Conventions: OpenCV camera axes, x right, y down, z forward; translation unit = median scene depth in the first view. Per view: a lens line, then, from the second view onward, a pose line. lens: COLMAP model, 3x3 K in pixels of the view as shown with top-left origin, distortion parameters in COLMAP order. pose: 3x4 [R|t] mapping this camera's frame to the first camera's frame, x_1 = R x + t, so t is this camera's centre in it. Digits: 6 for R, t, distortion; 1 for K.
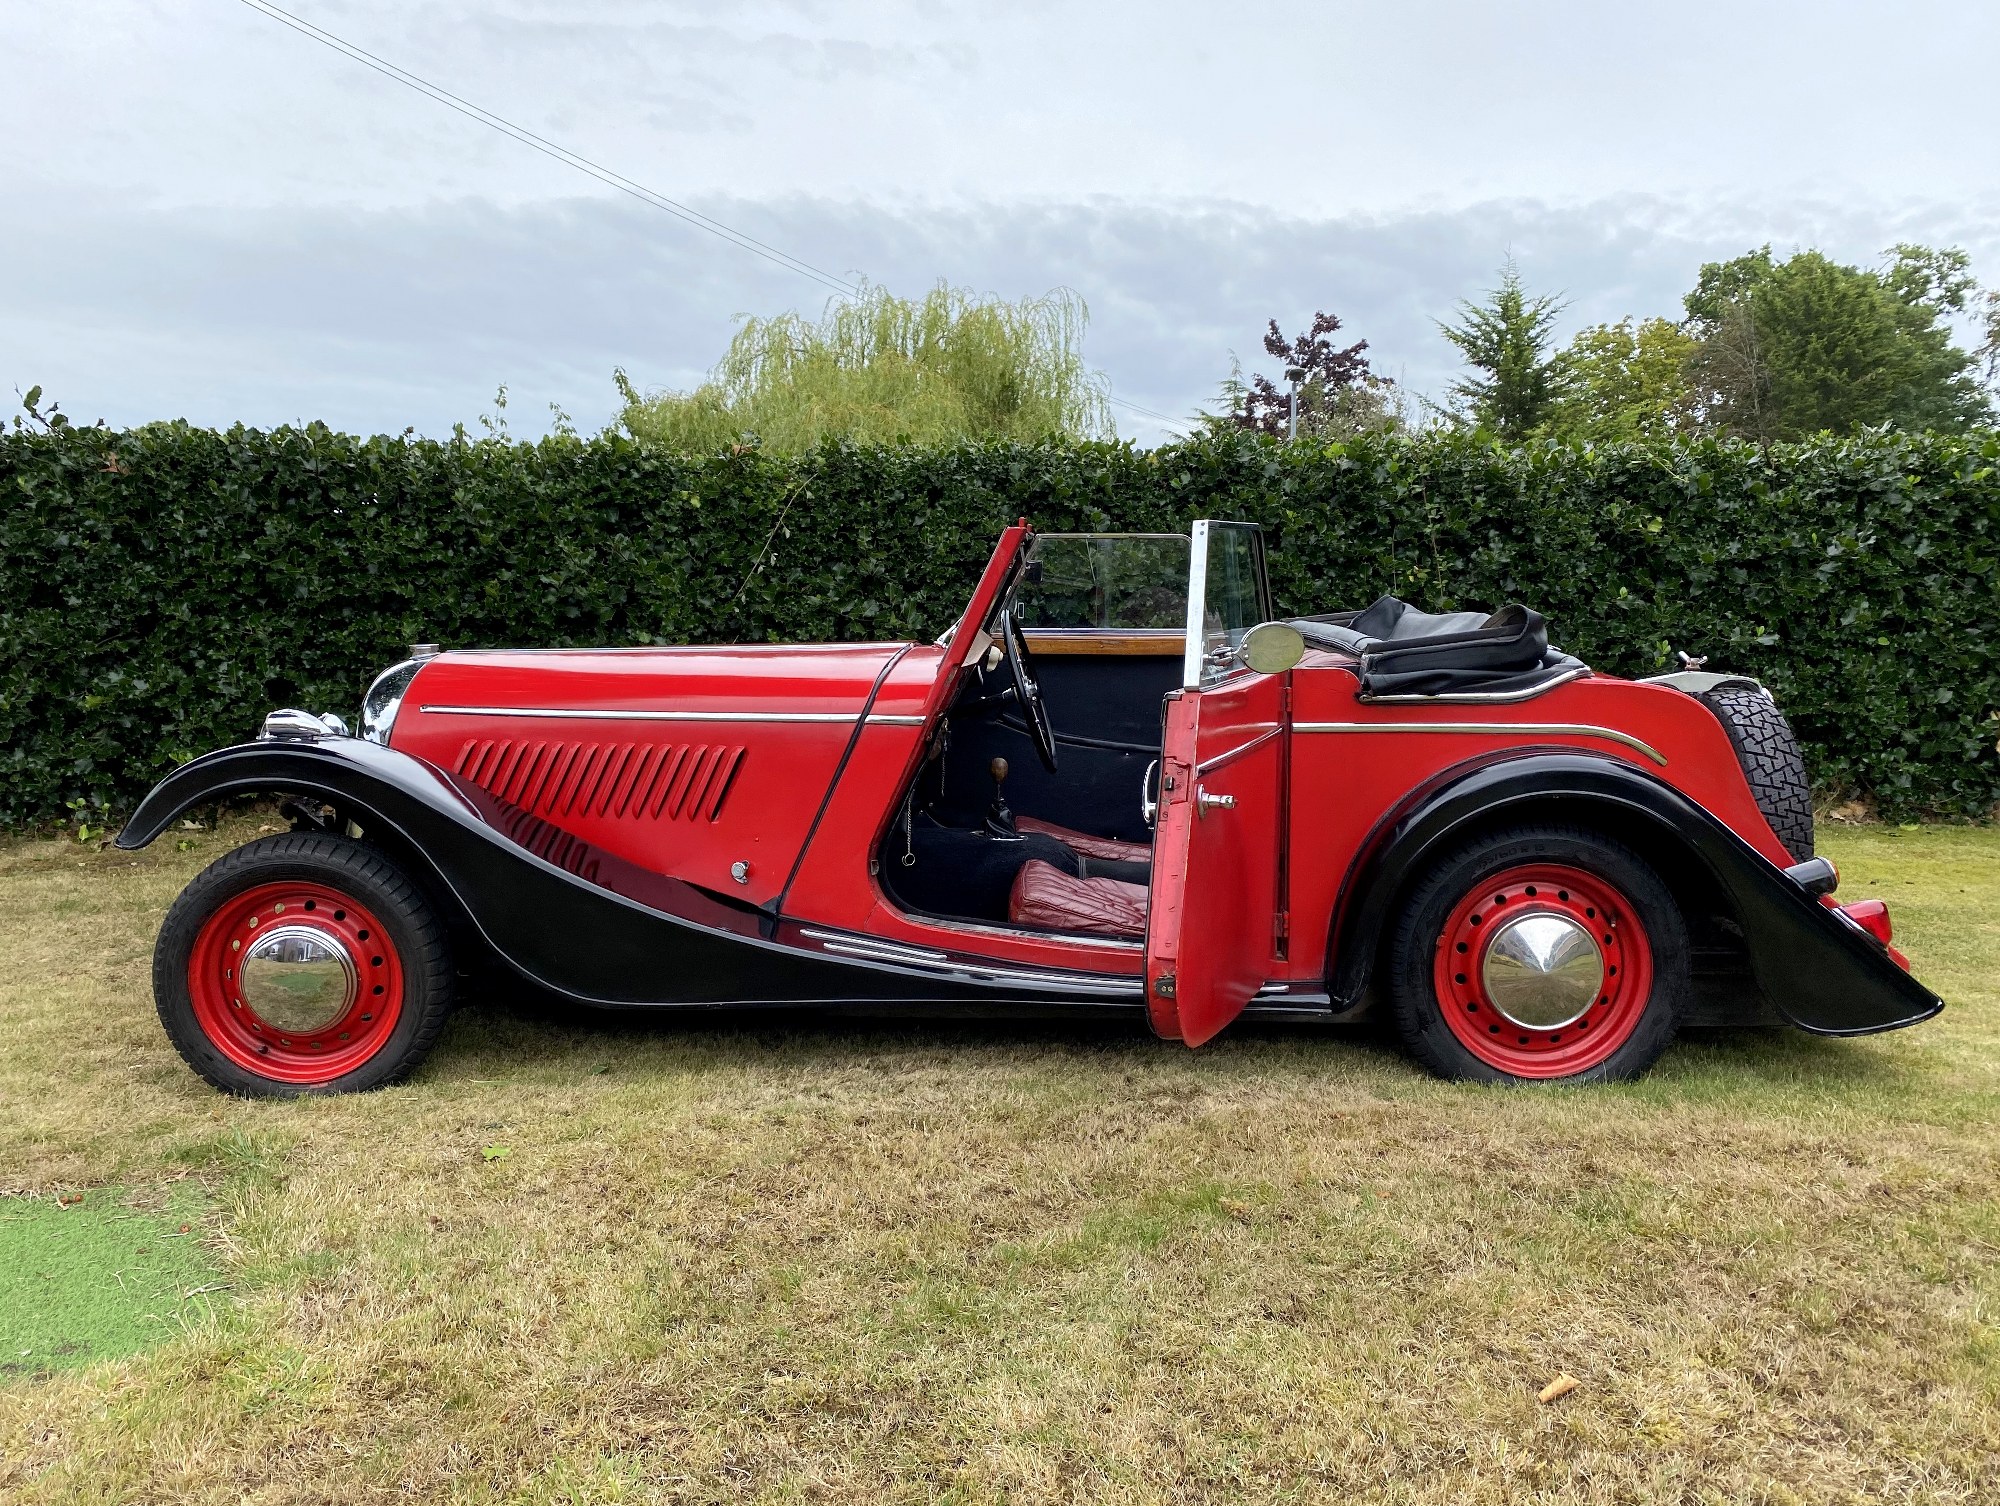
lens RADIAL K [[1630.9, 0, 1009.3], [0, 1630.9, 699.5], [0, 0, 1]] dist [0.019050, -0.015785]
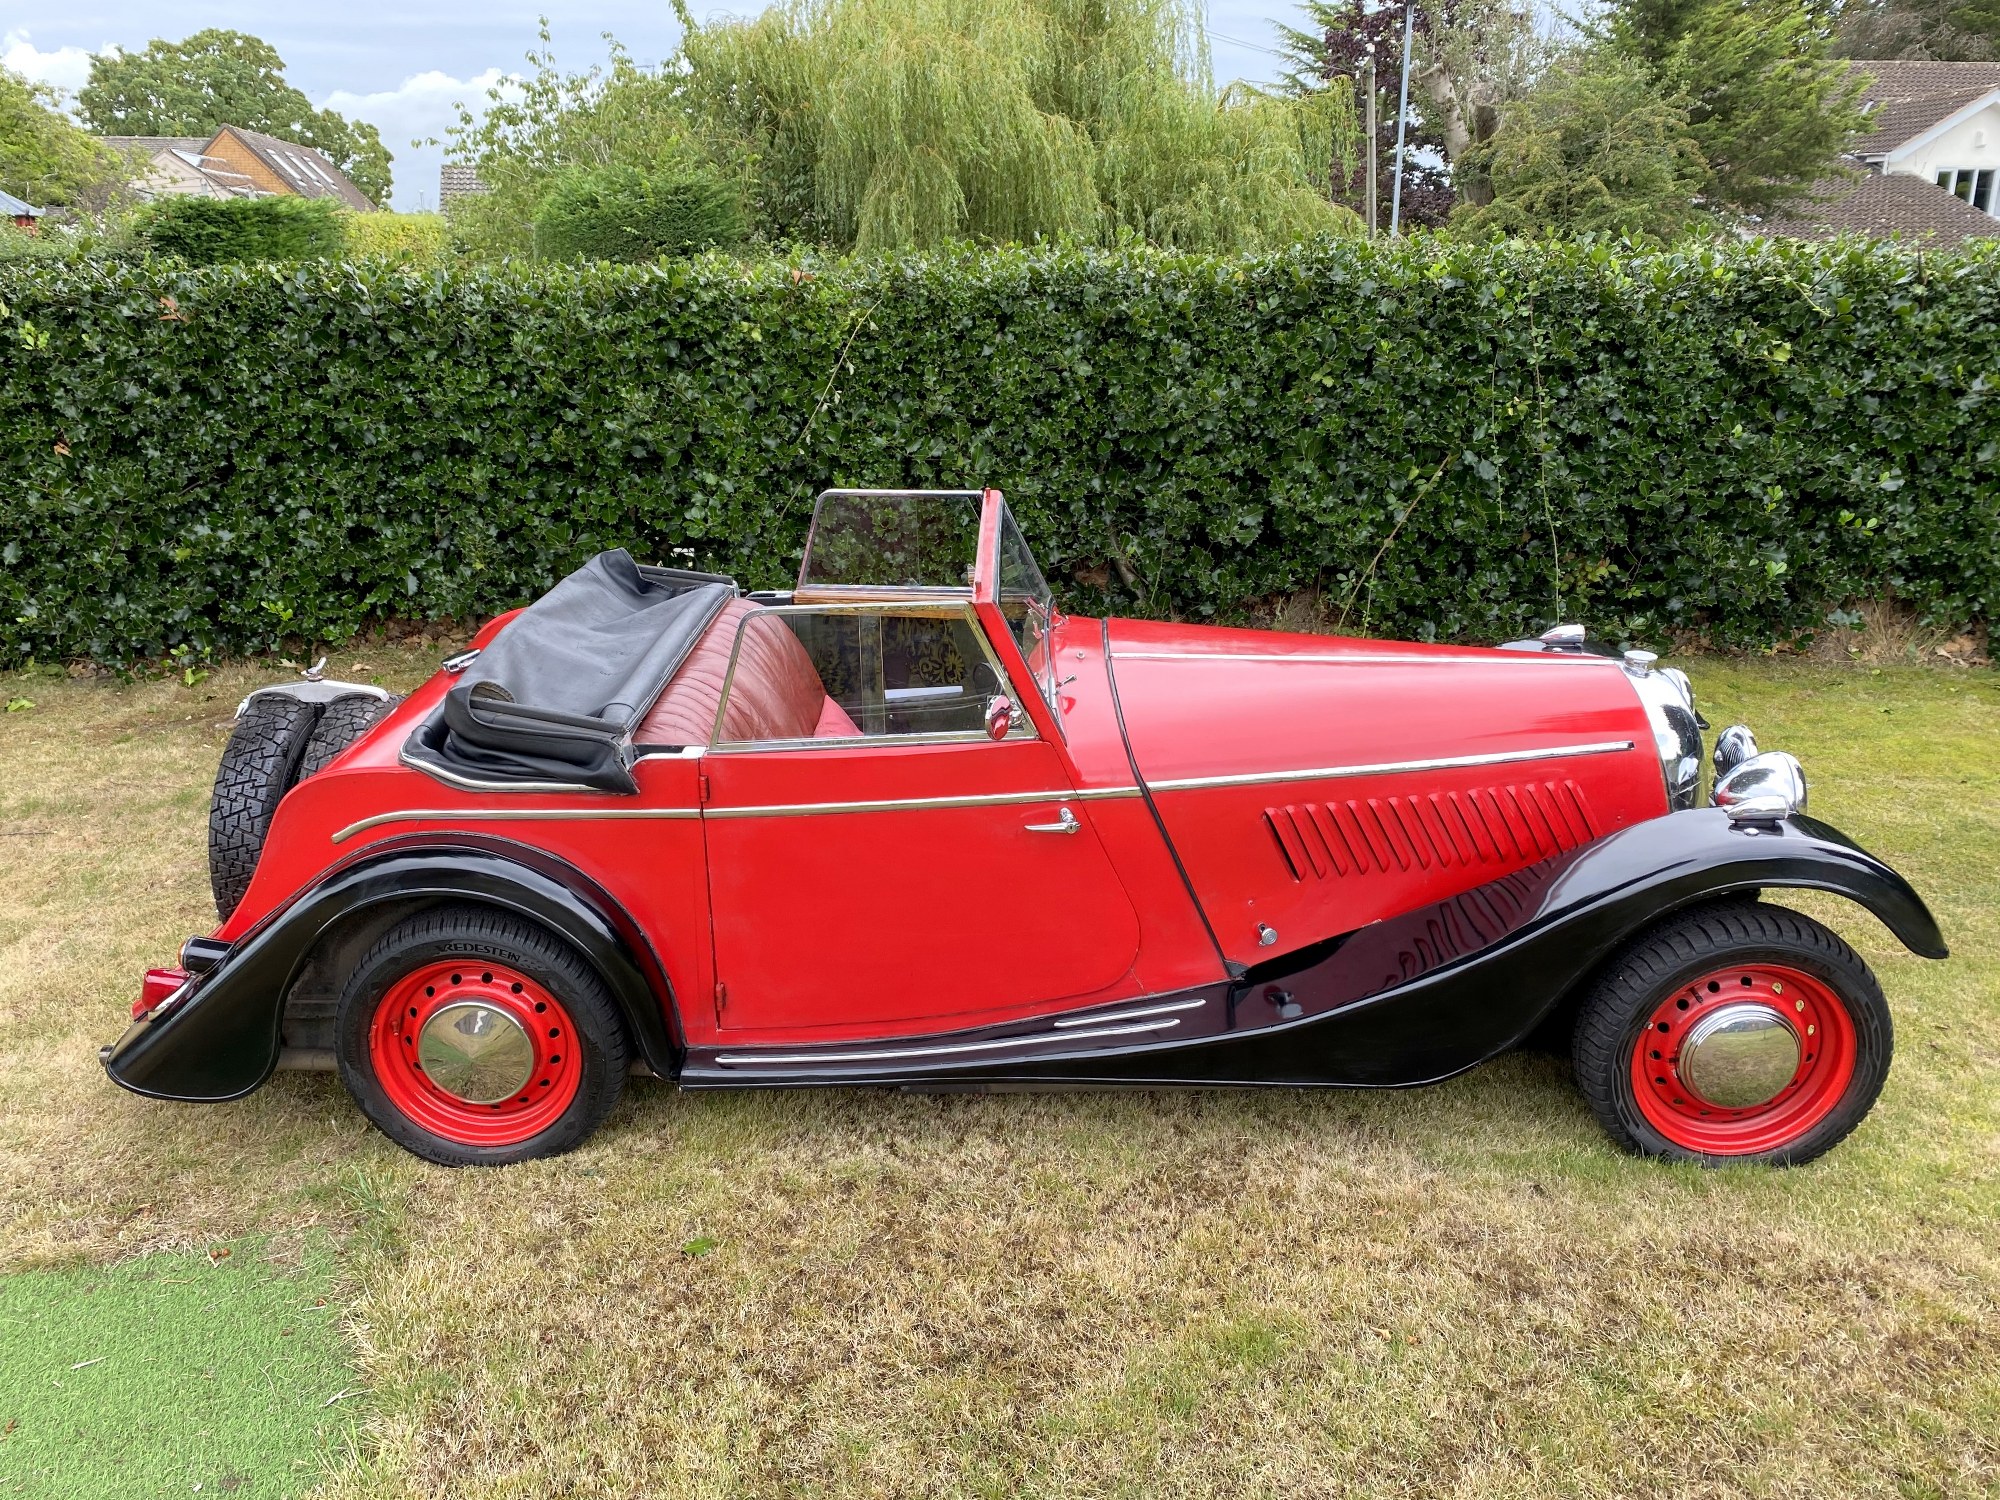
lens RADIAL K [[1633.1, 0, 968.0], [0, 1633.1, 727.5], [0, 0, 1]] dist [0.001088, 0.018127]
pose [[0.997305, 0.015363, -0.071738, 0.004924], [0.002888, 0.968849, 0.247636, -0.135189], [0.073308, -0.247176, 0.966194, 0.019576]]
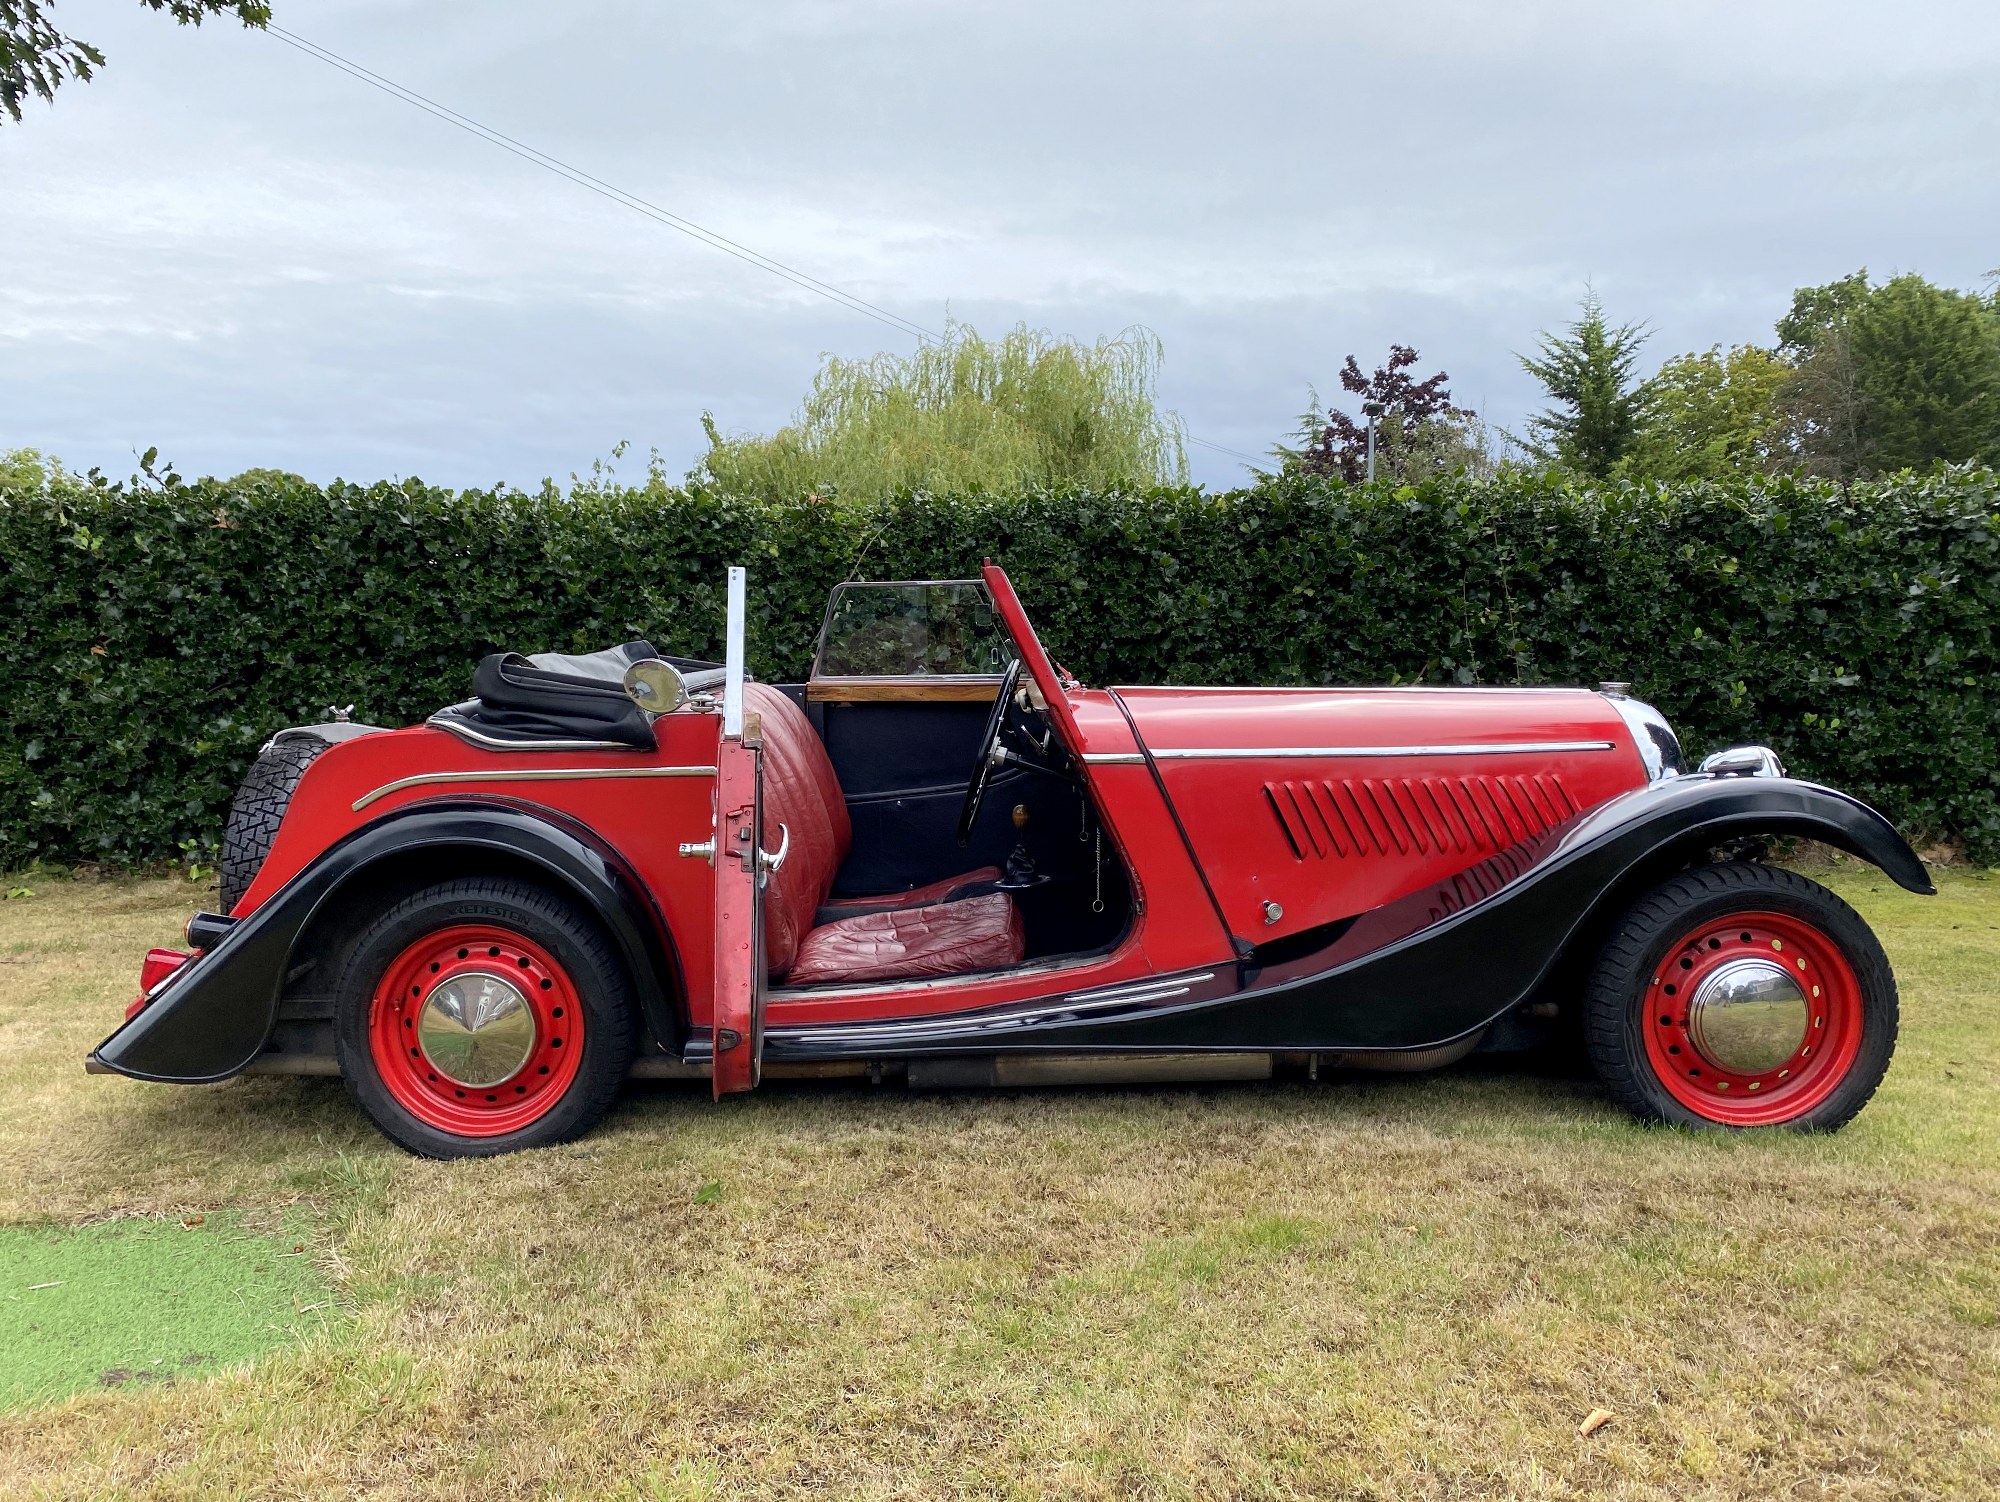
lens RADIAL K [[1632.6, 0, 995.9], [0, 1632.6, 719.0], [0, 0, 1]] dist [0.024042, -0.022631]
pose [[0.998489, -0.002895, -0.054883, 0.003745], [0.002302, 0.999938, -0.010869, -0.003757], [0.054911, 0.010726, 0.998434, -0.017823]]
